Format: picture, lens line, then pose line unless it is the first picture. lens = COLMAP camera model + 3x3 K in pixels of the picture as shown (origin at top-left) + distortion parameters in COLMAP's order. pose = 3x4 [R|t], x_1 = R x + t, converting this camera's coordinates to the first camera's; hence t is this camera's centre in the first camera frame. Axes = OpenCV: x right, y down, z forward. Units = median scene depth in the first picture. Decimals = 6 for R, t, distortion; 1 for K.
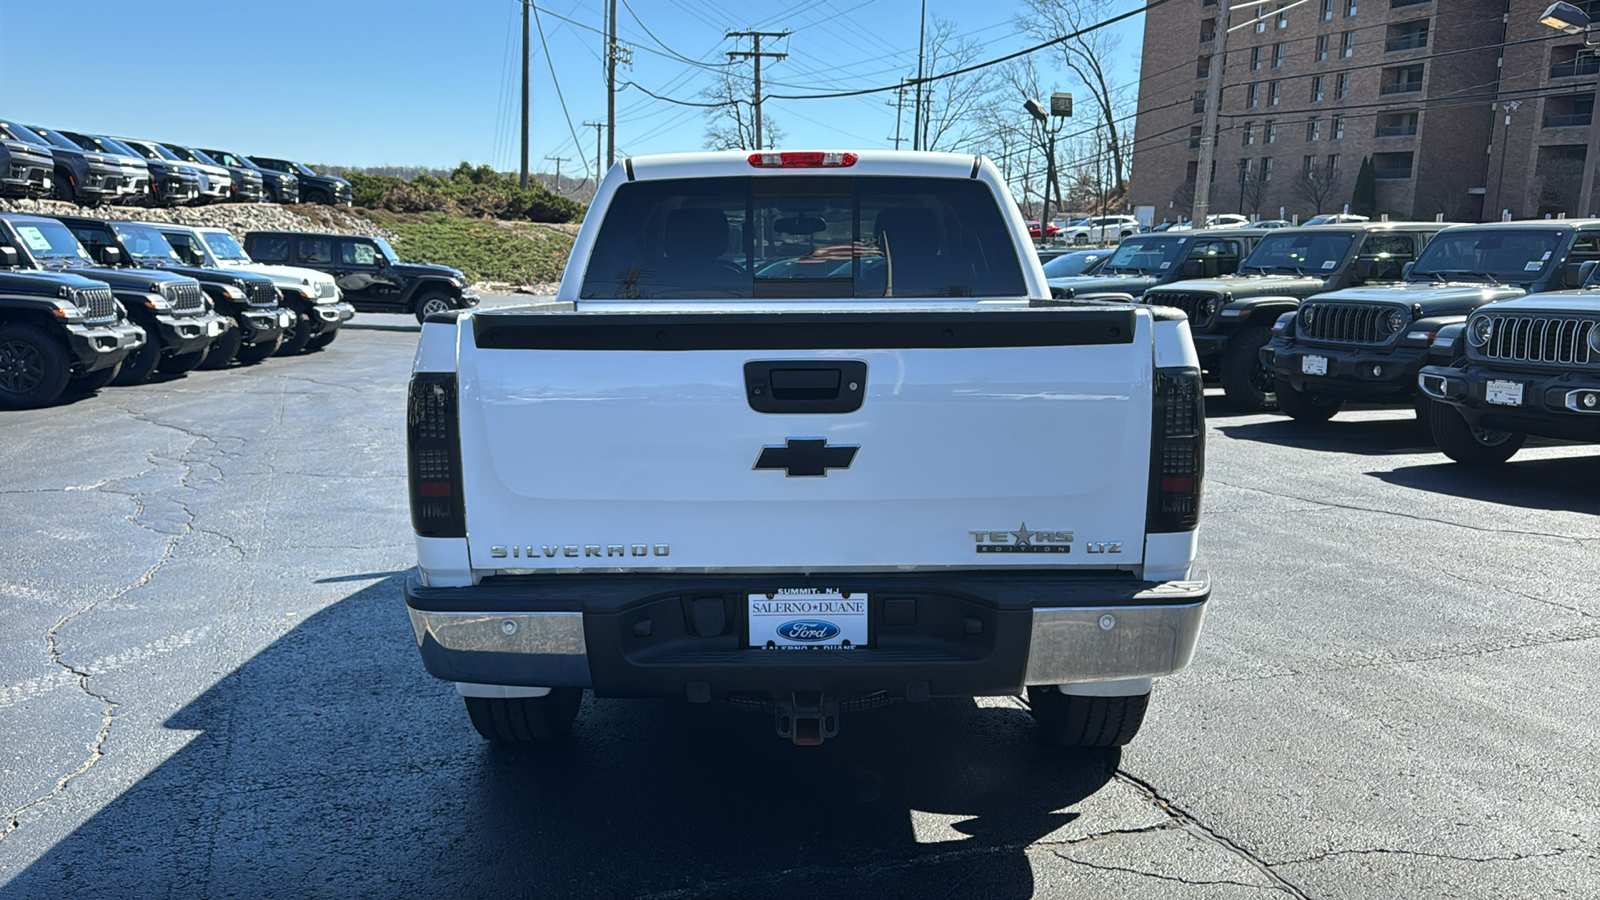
lens RADIAL K [[1377.6, 0, 798.3], [0, 1377.6, 478.2], [0, 0, 1]] dist [0.095970, -0.143963]
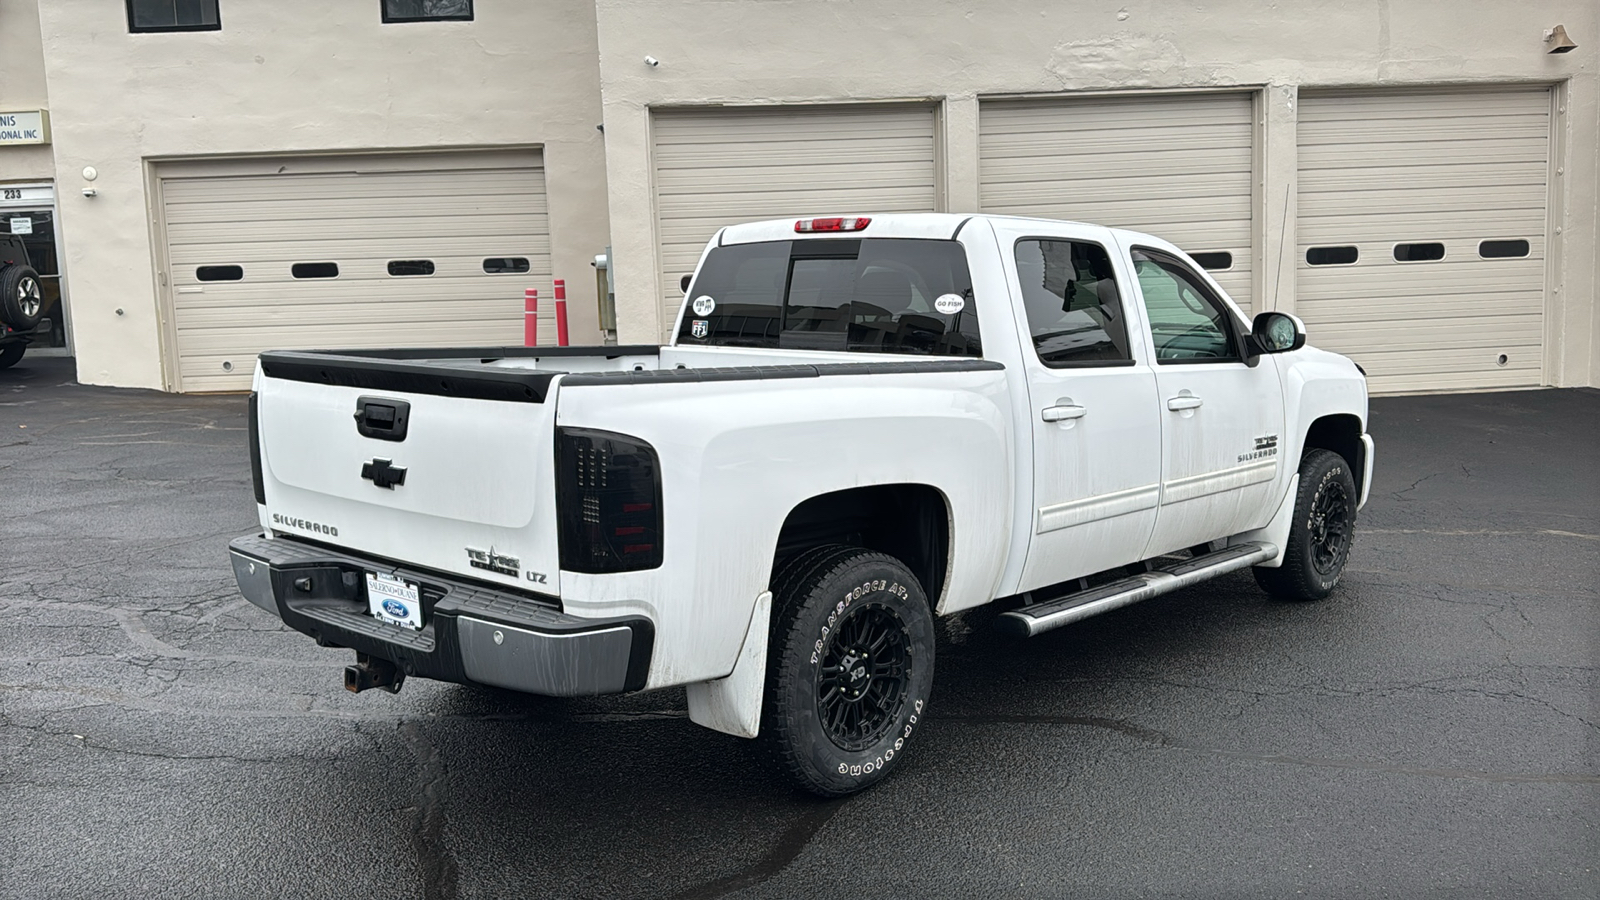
lens RADIAL K [[1377.6, 0, 804.4], [0, 1377.6, 455.7], [0, 0, 1]] dist [0.095970, -0.143963]
pose [[0.742591, 0.090581, -0.663592, 0.736024], [-0.112441, 0.993610, 0.009802, -0.056257], [0.660239, 0.067336, 0.748031, 0.176893]]
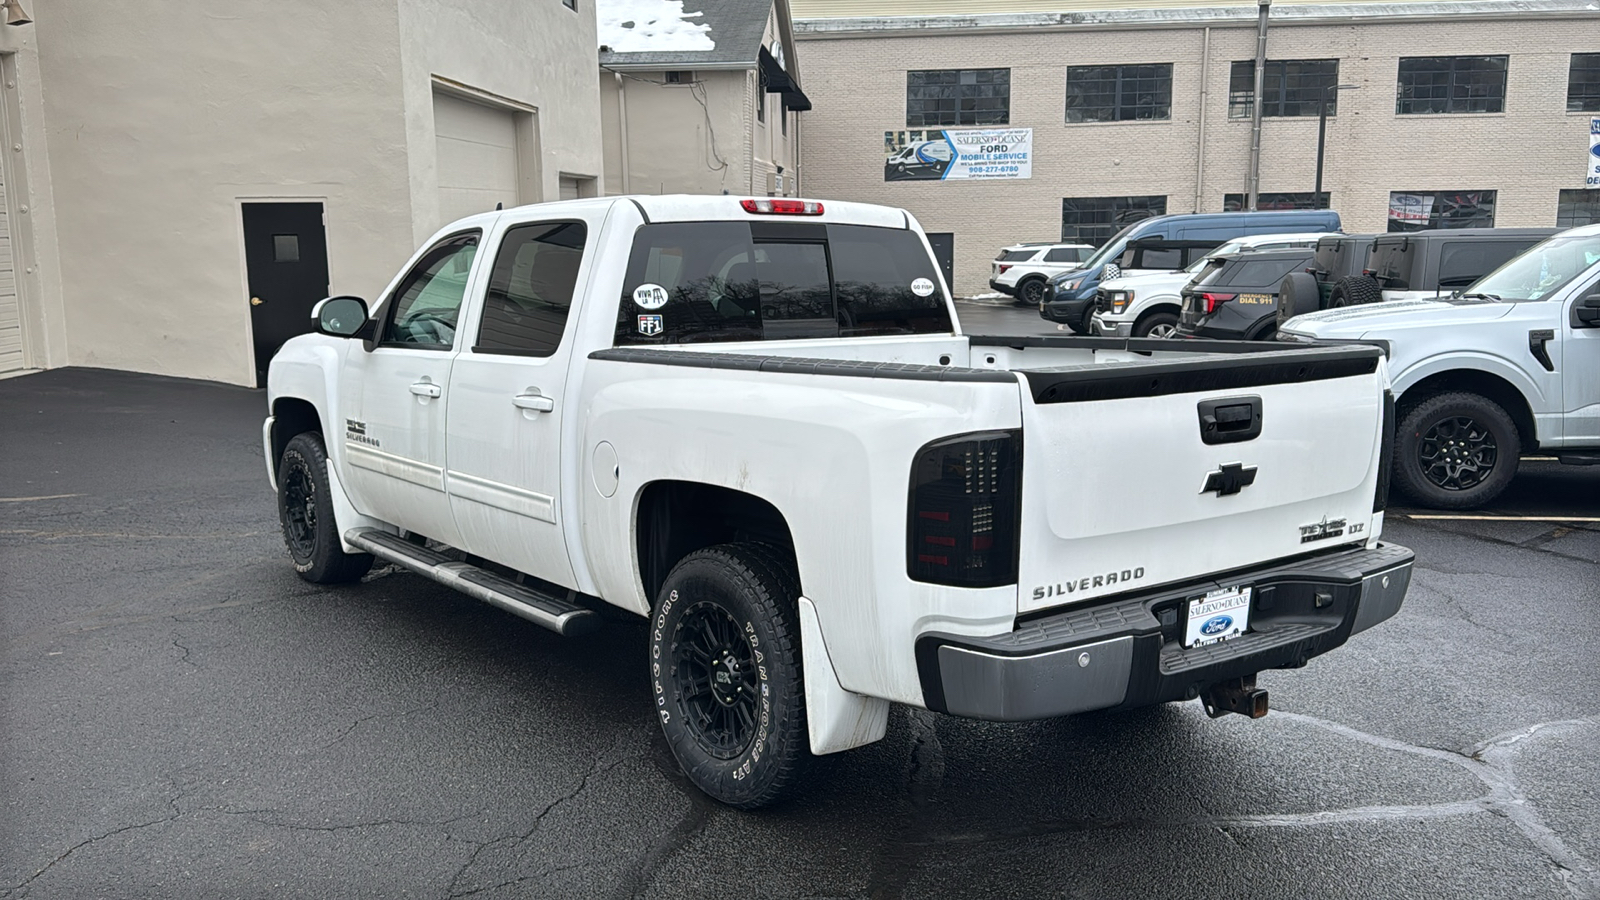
lens RADIAL K [[1377.6, 0, 803.5], [0, 1377.6, 465.4], [0, 0, 1]] dist [0.095970, -0.143963]
pose [[0.790299, -0.080373, 0.607427, -0.640168], [0.090155, 0.995823, 0.014468, -0.049149], [-0.606052, 0.043329, 0.794244, 0.168266]]
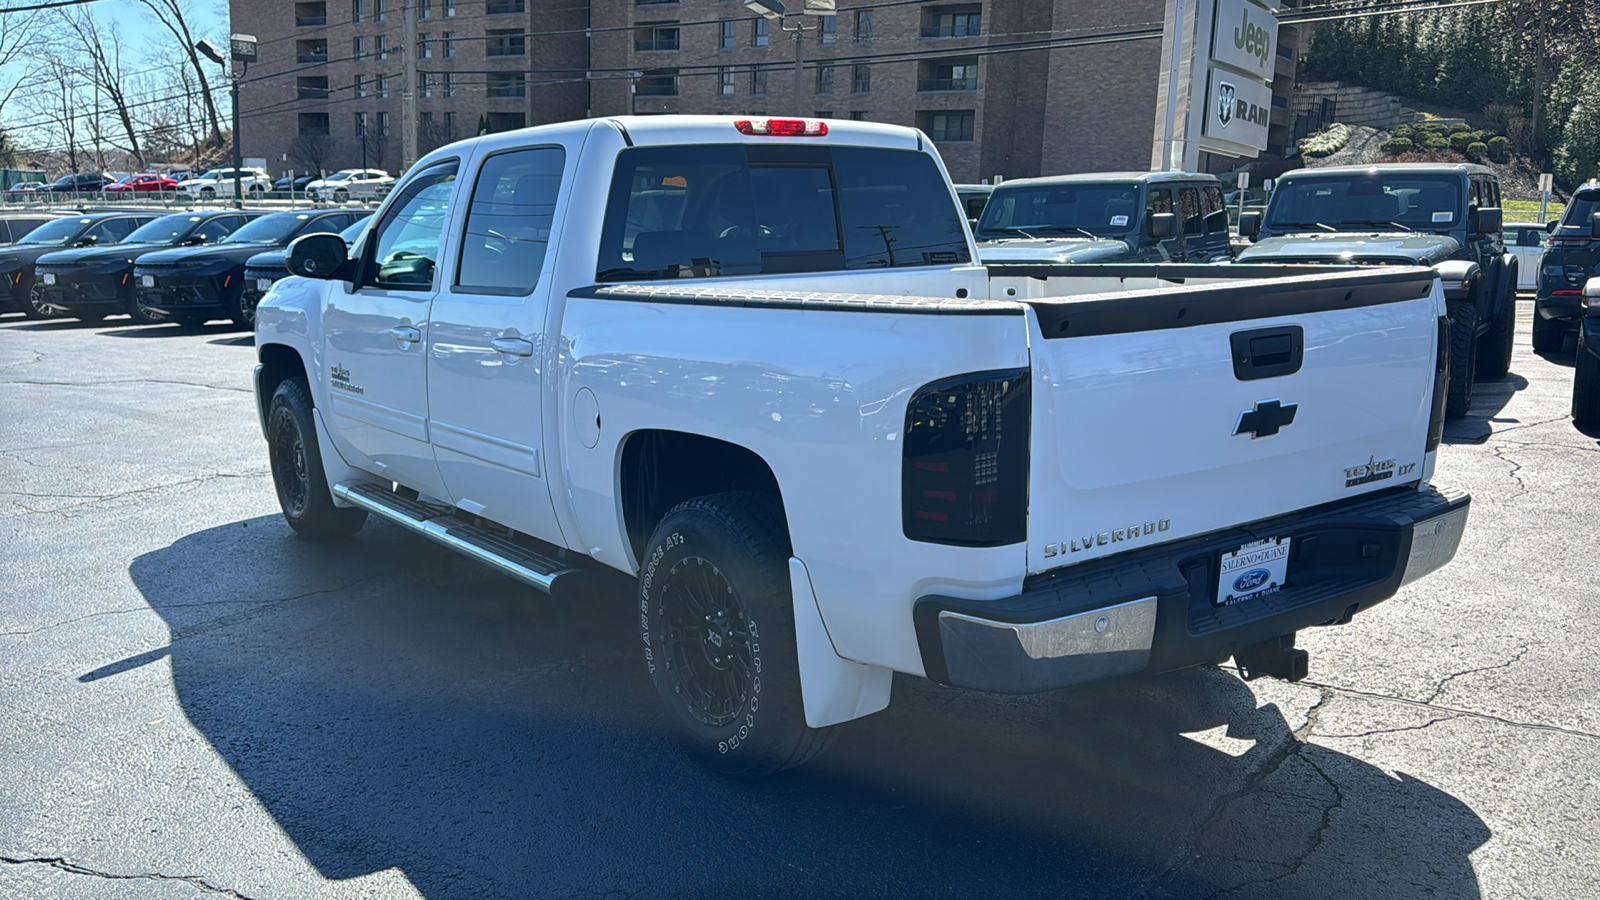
lens RADIAL K [[1377.6, 0, 831.9], [0, 1377.6, 468.9], [0, 0, 1]] dist [0.095970, -0.143963]
pose [[0.795598, -0.122254, 0.593361, -0.573903], [0.107211, 0.992381, 0.060713, -0.049353], [-0.596262, 0.015312, 0.802644, 0.209639]]
